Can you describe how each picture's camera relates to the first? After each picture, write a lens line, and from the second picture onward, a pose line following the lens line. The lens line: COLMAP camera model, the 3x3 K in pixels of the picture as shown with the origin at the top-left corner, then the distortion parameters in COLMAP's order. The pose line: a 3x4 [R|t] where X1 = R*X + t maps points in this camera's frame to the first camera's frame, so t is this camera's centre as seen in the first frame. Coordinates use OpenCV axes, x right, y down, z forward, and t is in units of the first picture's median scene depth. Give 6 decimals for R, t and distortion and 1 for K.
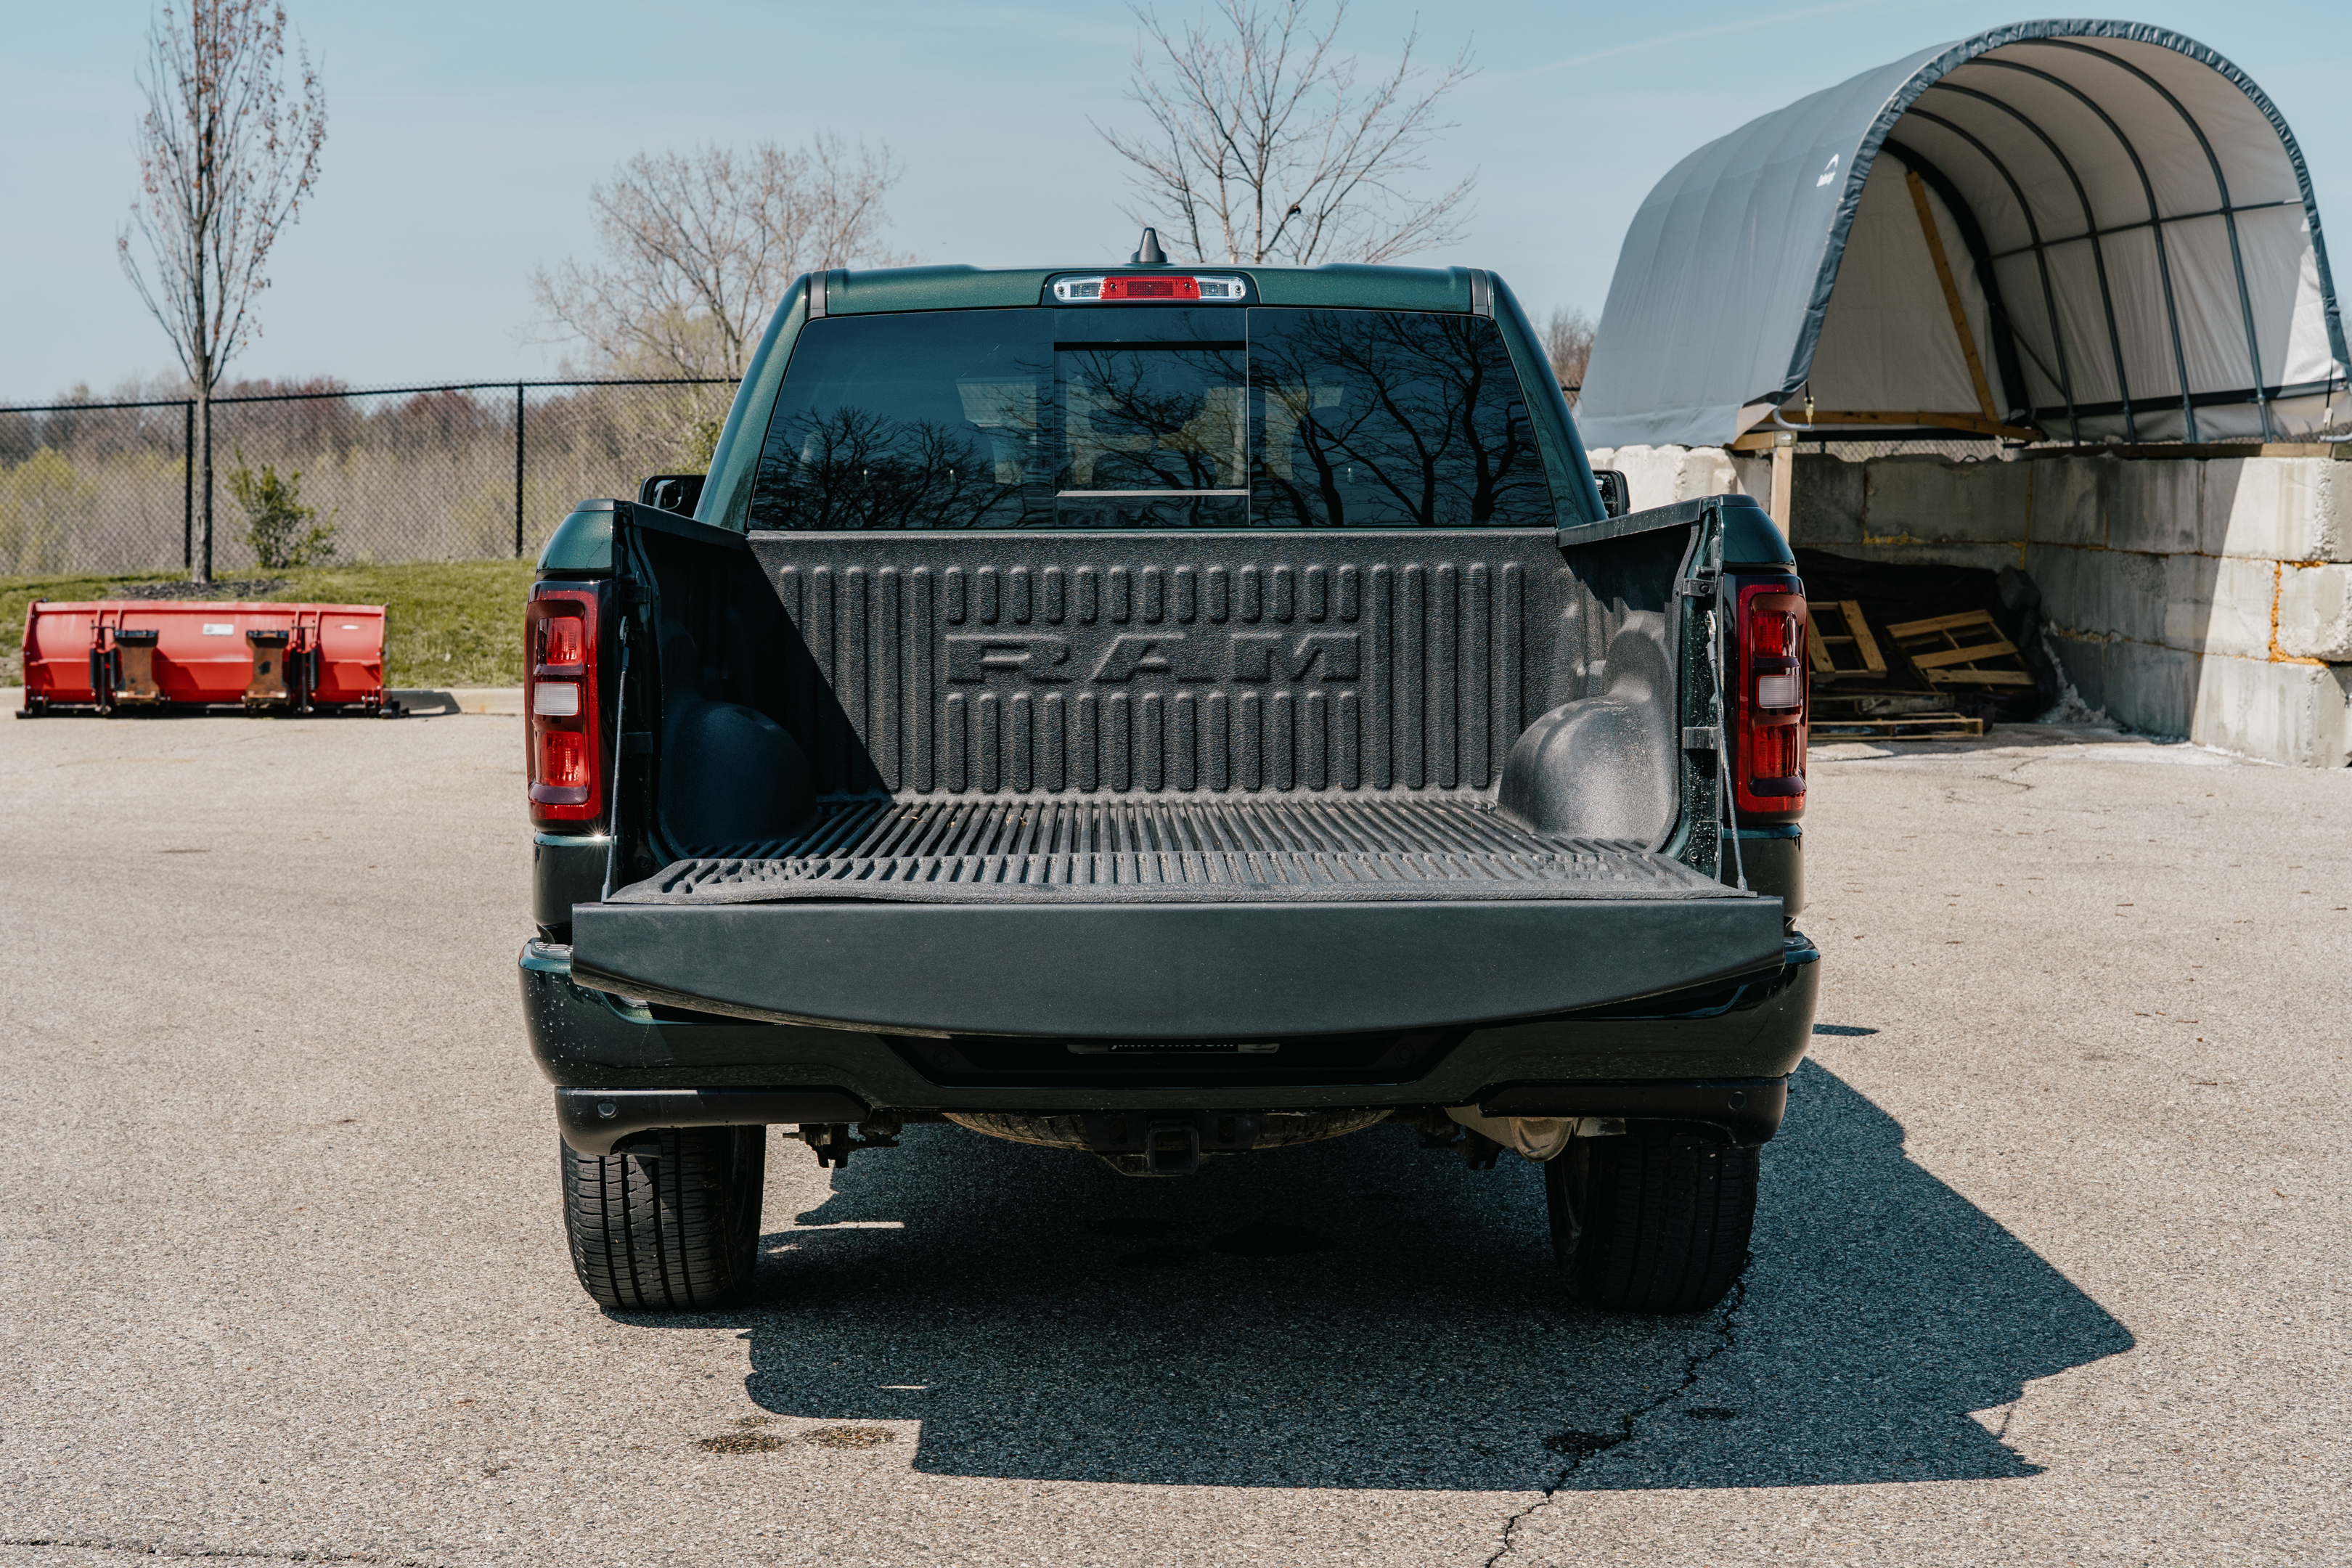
lens RADIAL K [[3559.3, 0, 1167.0], [0, 3559.3, 775.2], [0, 0, 1]] dist [0.020957, 0.000000]
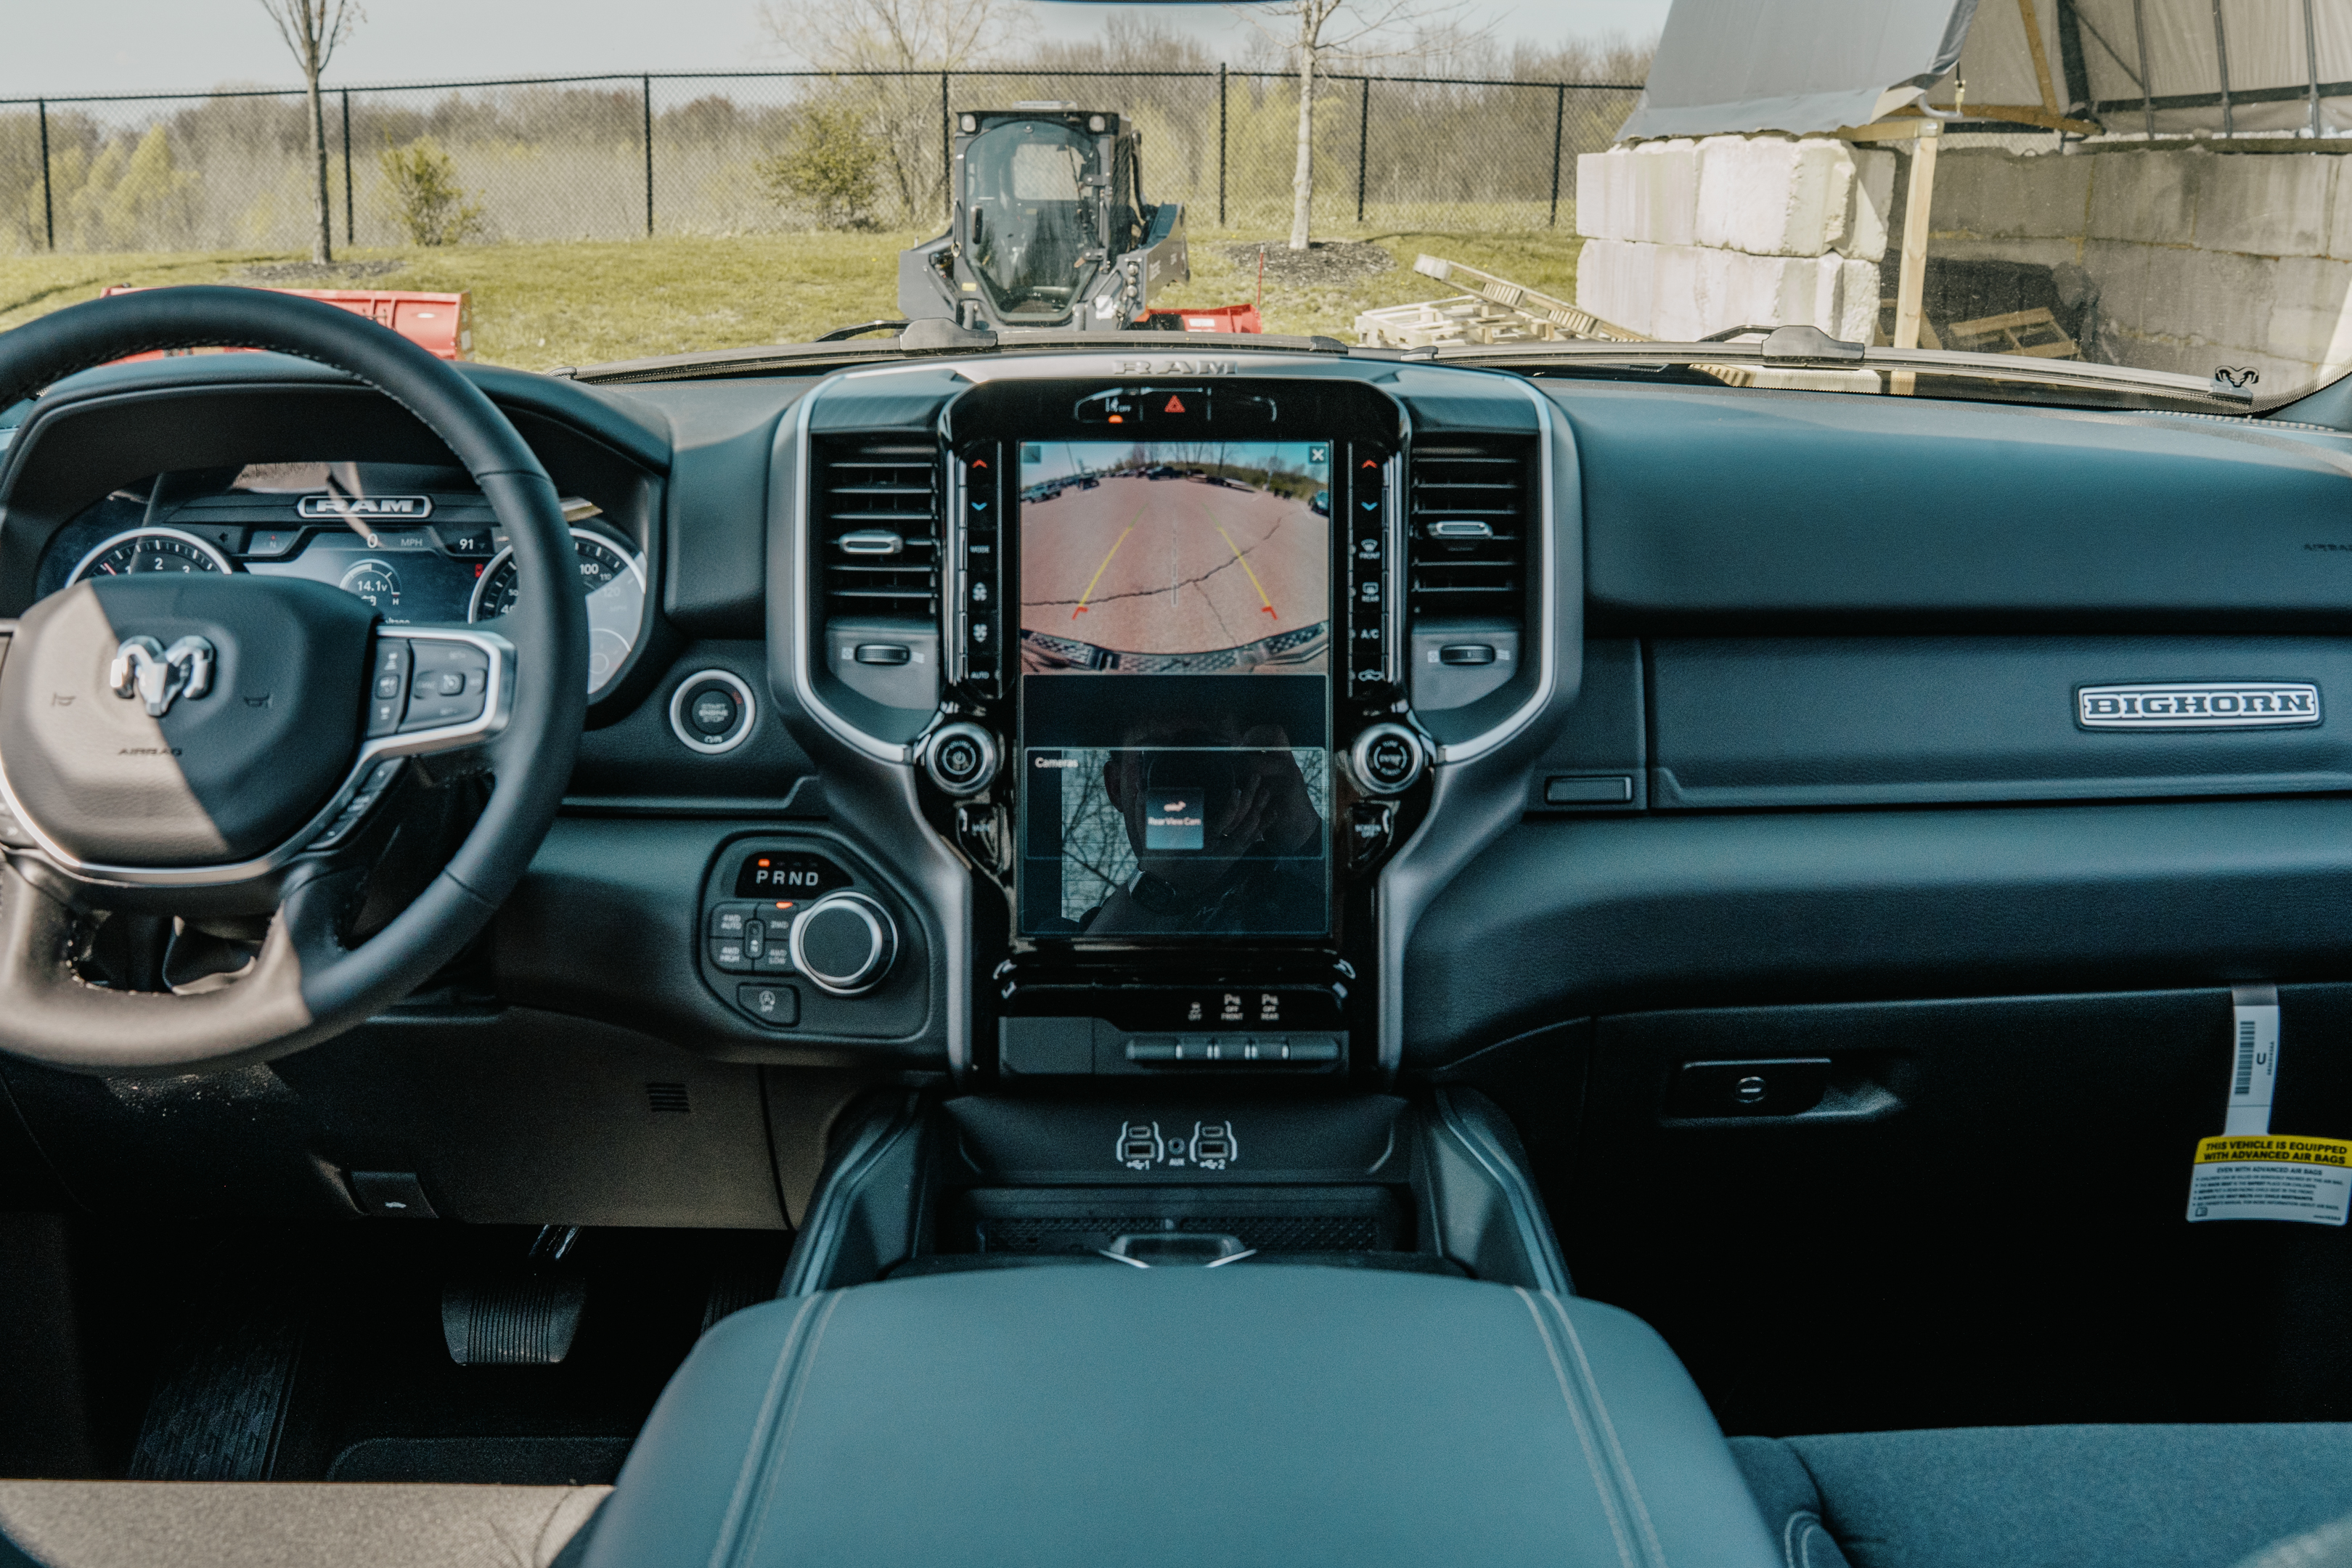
lens RADIAL K [[2437.7, 0, 1208.9], [0, 2437.7, 802.5], [0, 0, 1]] dist [0.008948, 0.000000]
pose [[0.999945, 0.007752, -0.007062, -0.001453], [-0.006425, 0.985144, 0.171612, -0.030424], [0.008287, -0.171557, 0.985139, 0.351894]]
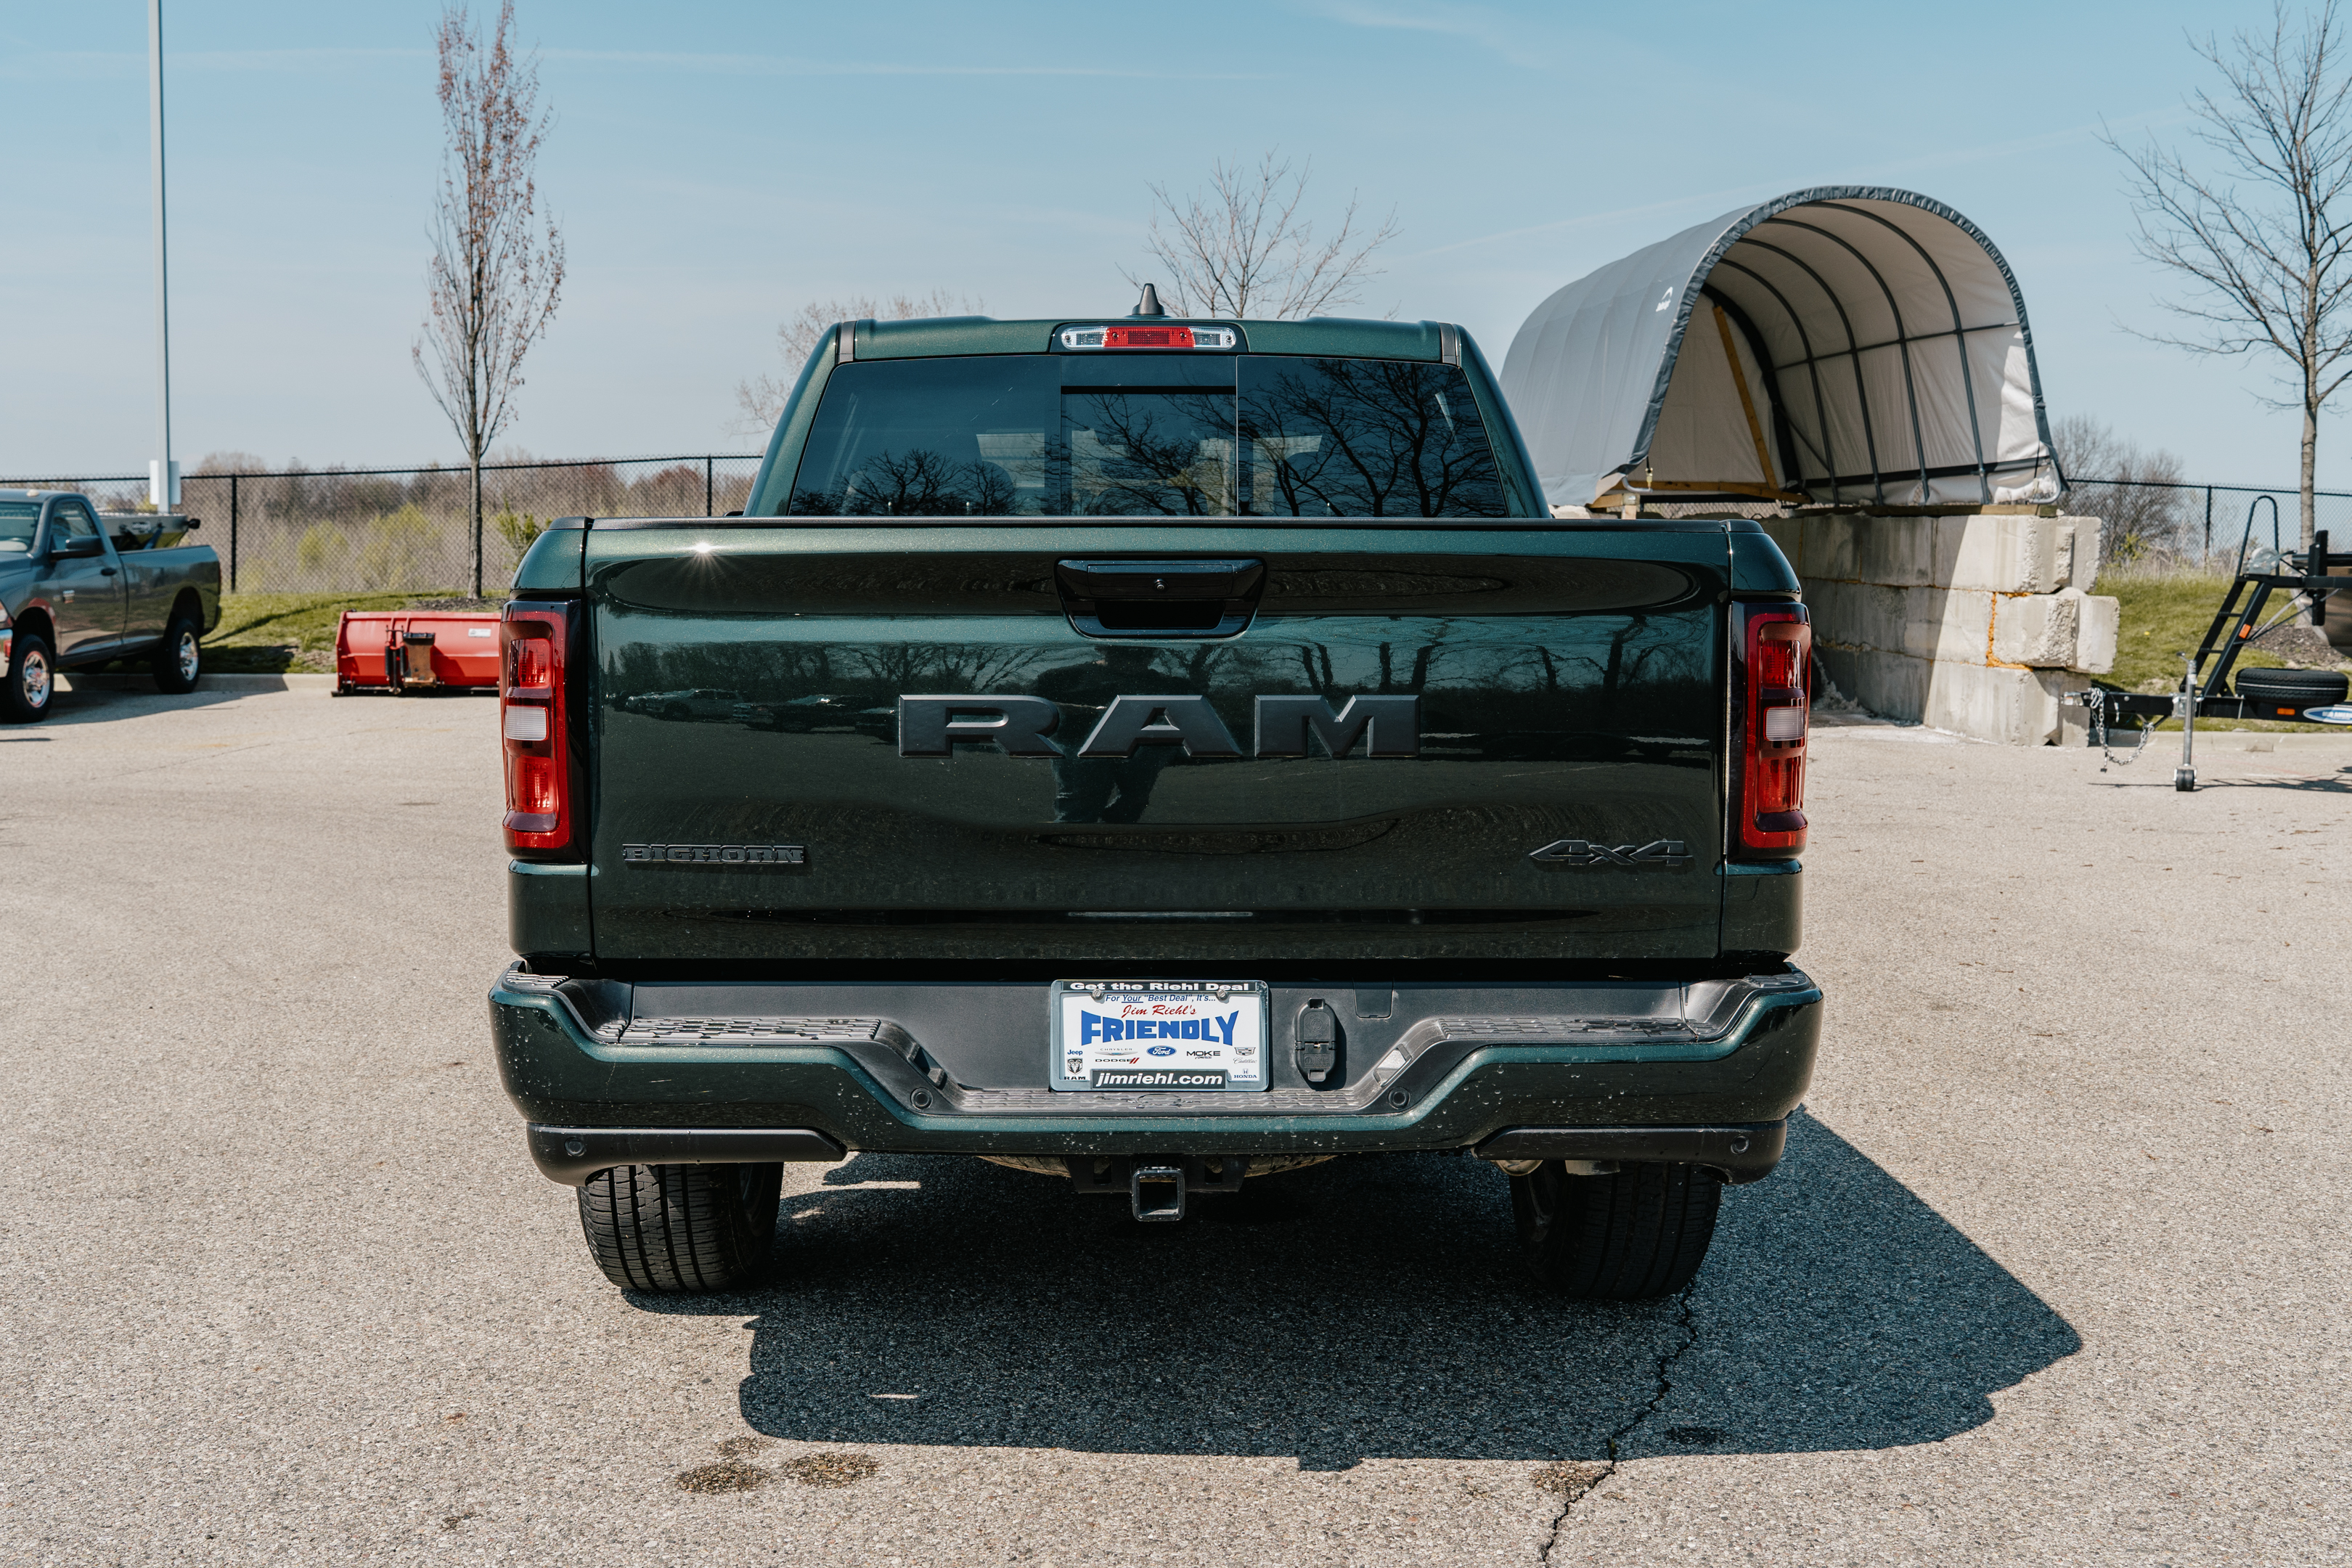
lens RADIAL K [[2416.3, 0, 1167.0], [0, 2416.3, 784.9], [0, 0, 1]] dist [0.028956, 0.000000]
pose [[0.999975, 0.006582, -0.002442, 0.001150], [-0.006529, 0.999751, 0.021357, -0.004673], [0.002582, -0.021341, 0.999769, 0.079963]]
